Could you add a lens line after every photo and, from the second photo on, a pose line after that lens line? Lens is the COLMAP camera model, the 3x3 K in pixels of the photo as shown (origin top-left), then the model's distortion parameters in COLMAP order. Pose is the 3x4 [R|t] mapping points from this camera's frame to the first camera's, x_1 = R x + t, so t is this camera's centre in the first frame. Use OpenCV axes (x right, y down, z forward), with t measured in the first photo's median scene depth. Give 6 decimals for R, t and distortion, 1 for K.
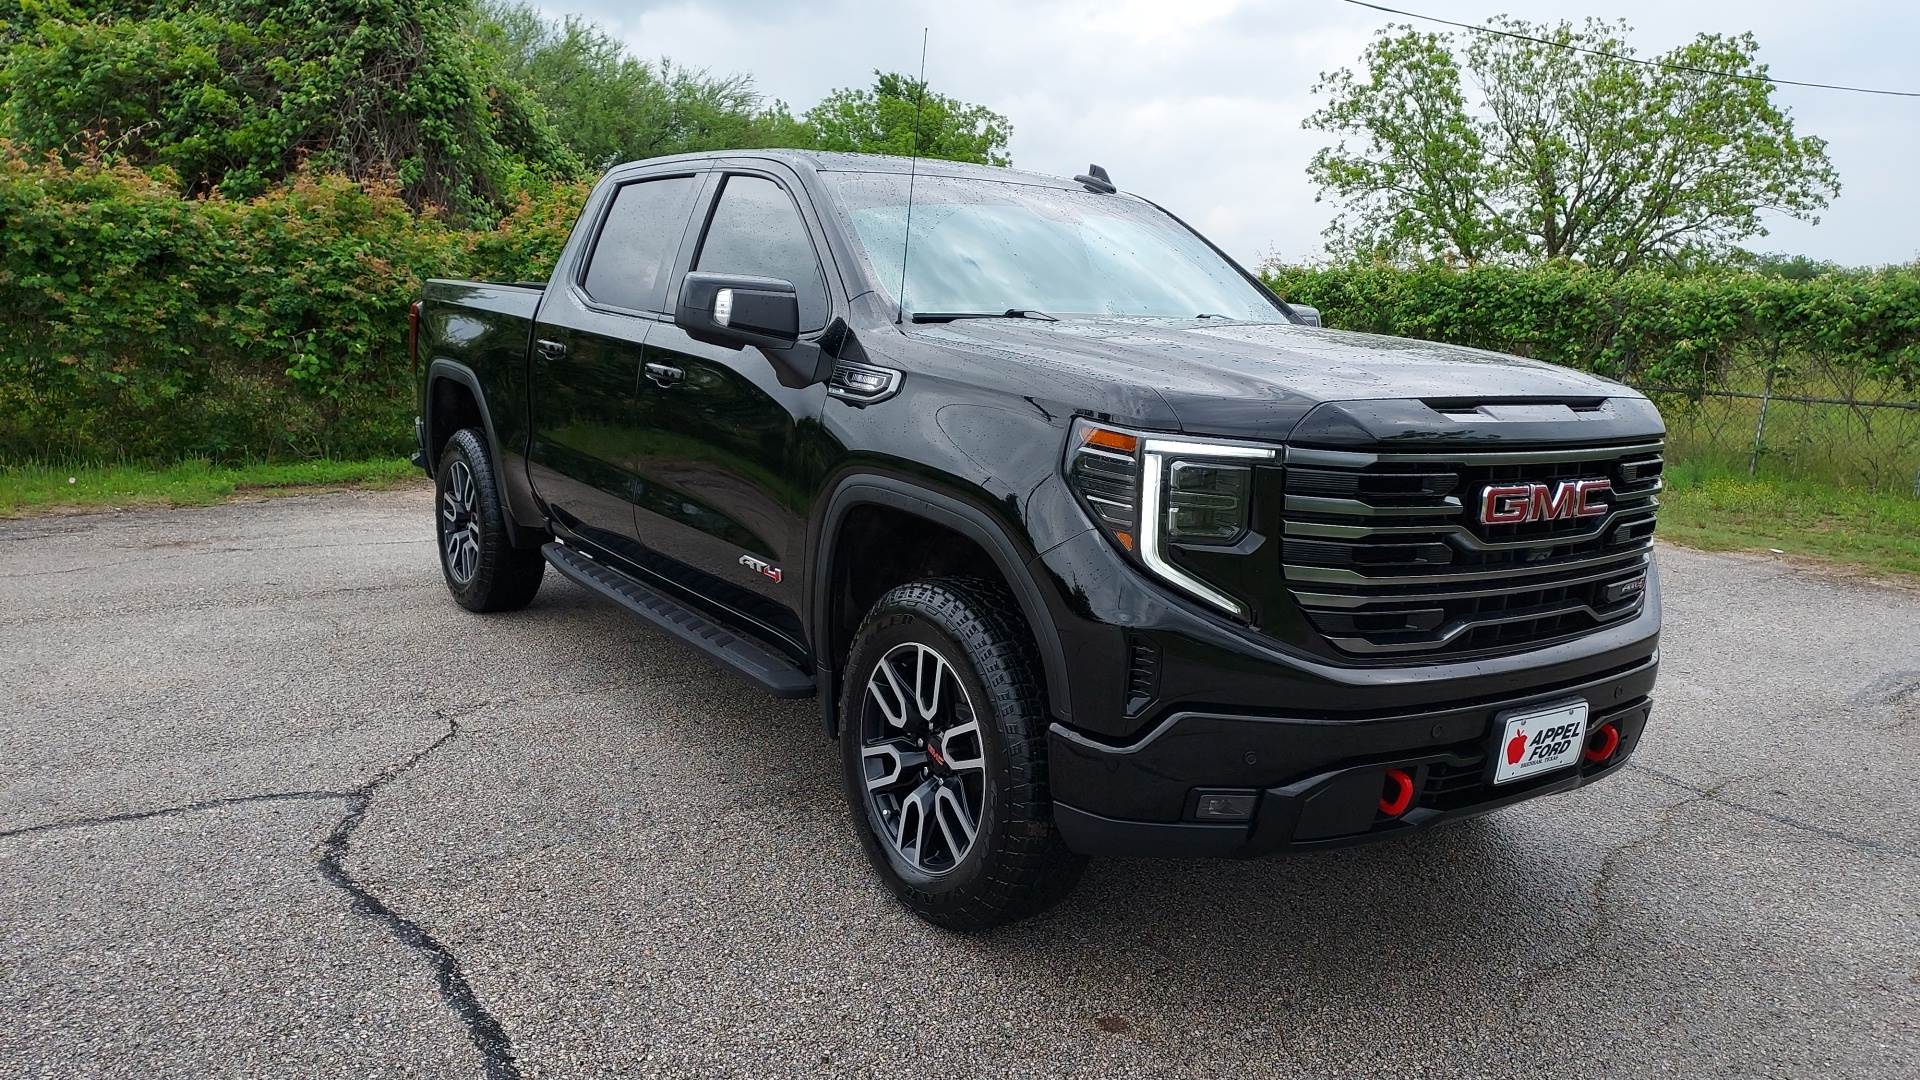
lens RADIAL K [[1410.2, 0, 987.0], [0, 1410.2, 524.2], [0, 0, 1]] dist [0.057303, -0.037332]
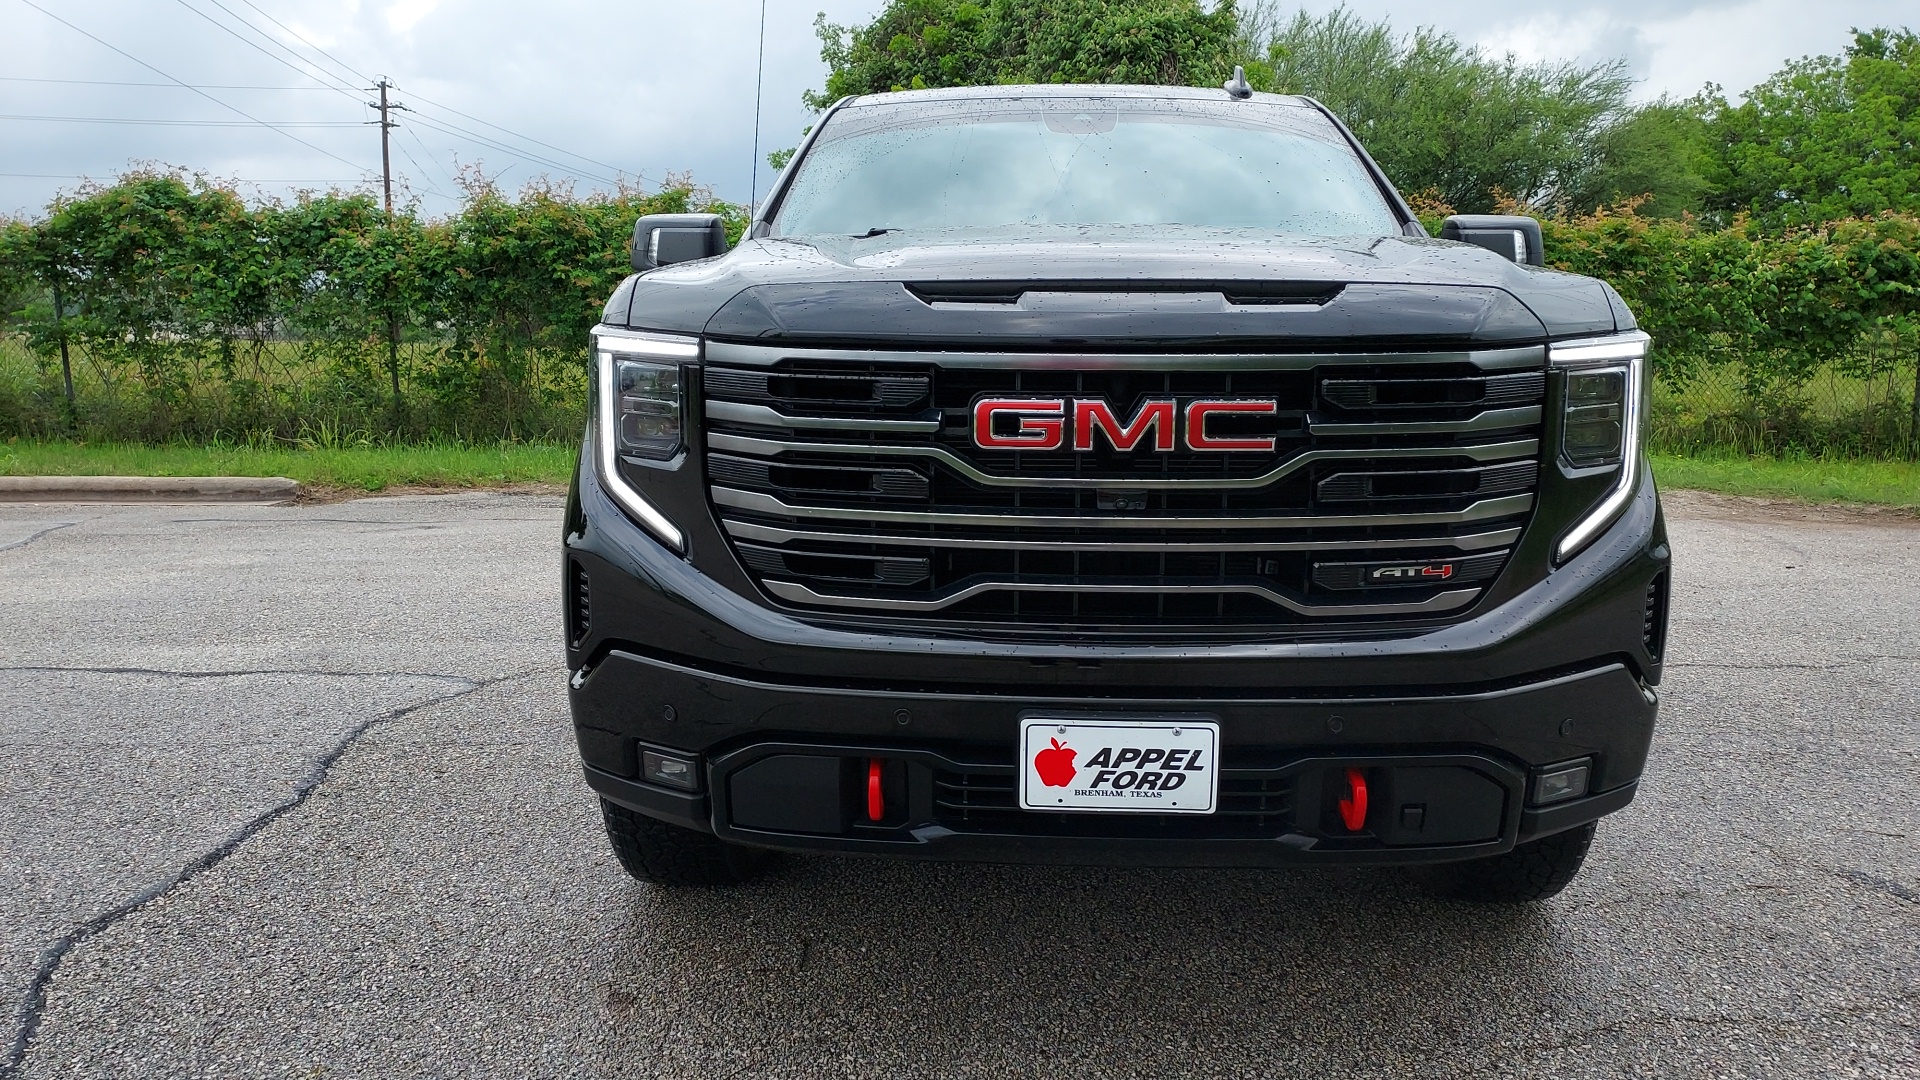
lens RADIAL K [[1410.2, 0, 987.0], [0, 1410.2, 524.2], [0, 0, 1]] dist [0.057303, -0.037332]
pose [[0.789544, 0.051364, -0.611540, 0.701229], [-0.063251, 0.997995, 0.002161, 0.032721], [0.610425, 0.036974, 0.791210, 0.367321]]
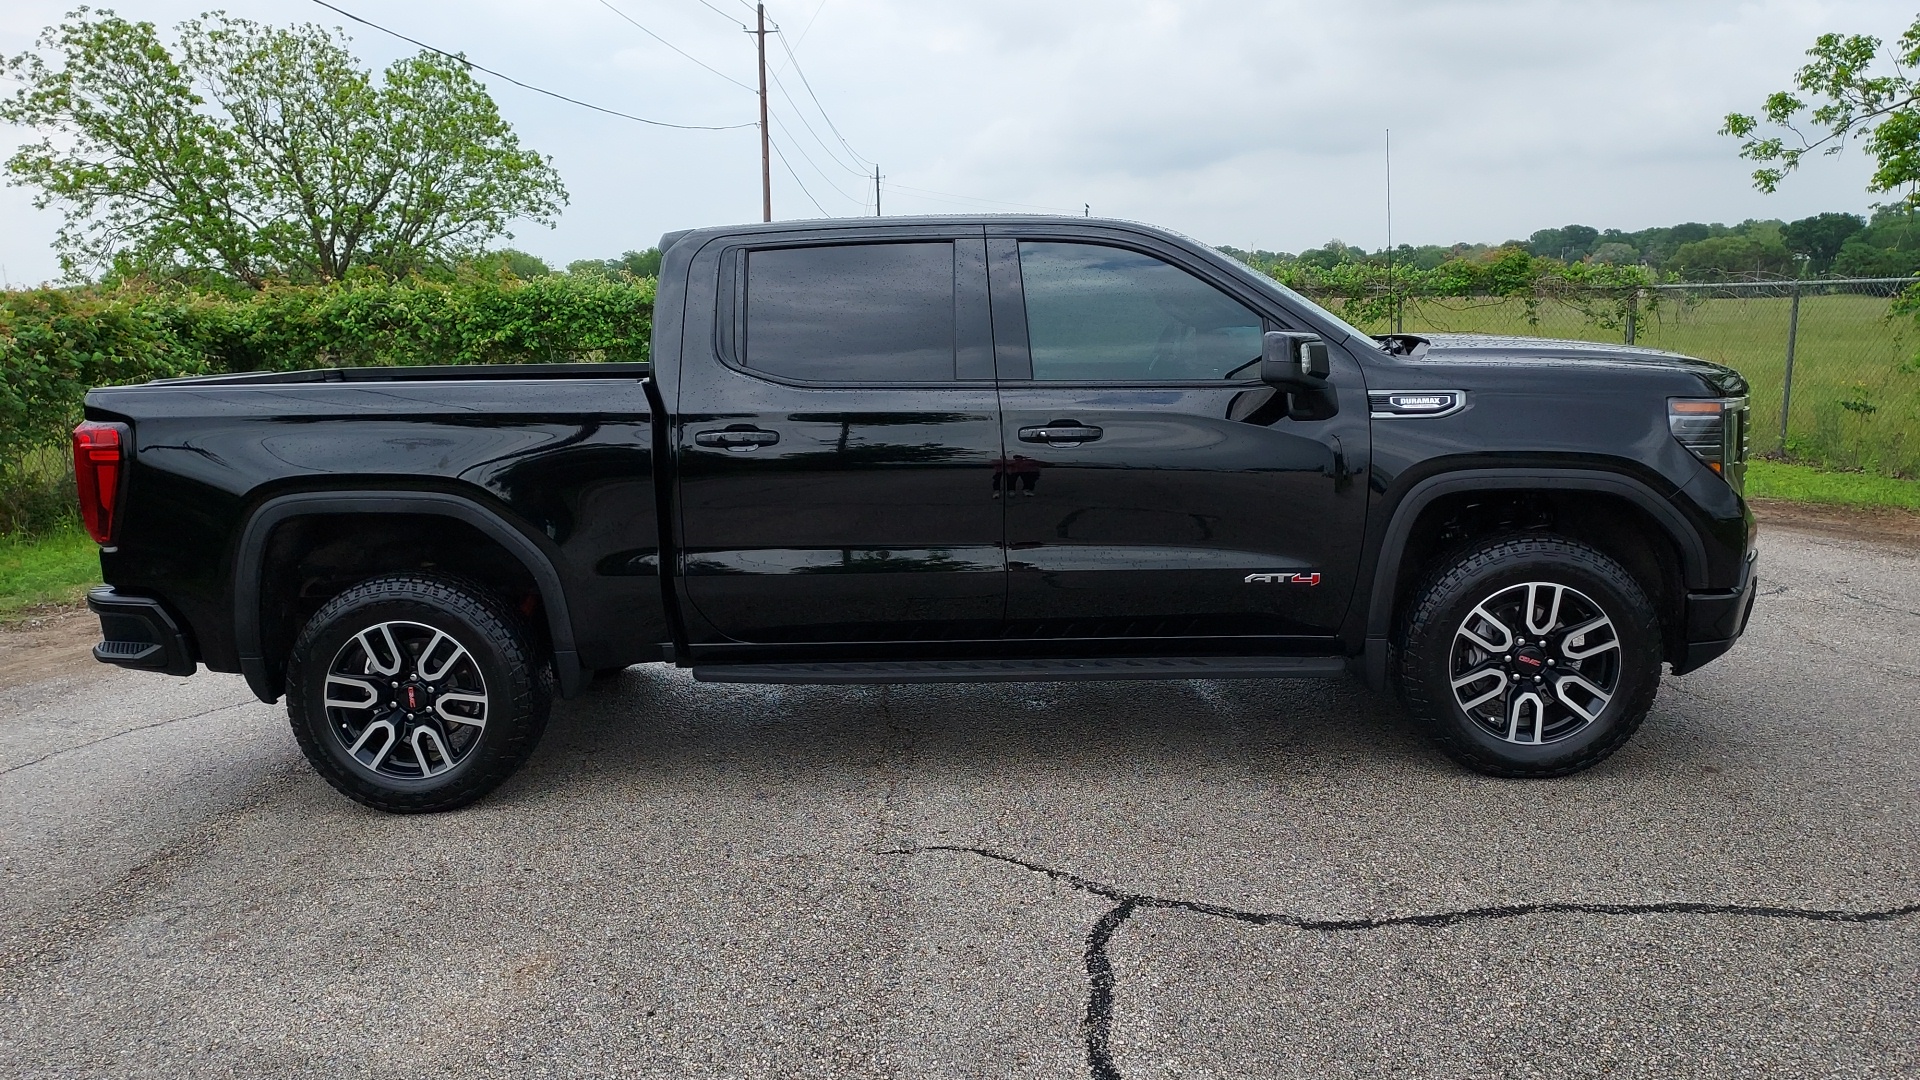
lens RADIAL K [[1410.2, 0, 987.0], [0, 1410.2, 524.2], [0, 0, 1]] dist [0.057303, -0.037332]
pose [[0.596505, -0.189659, 0.779879, -1.380618], [0.188934, 0.977555, 0.093222, -0.192643], [-0.780055, 0.091739, 0.618950, 0.532092]]
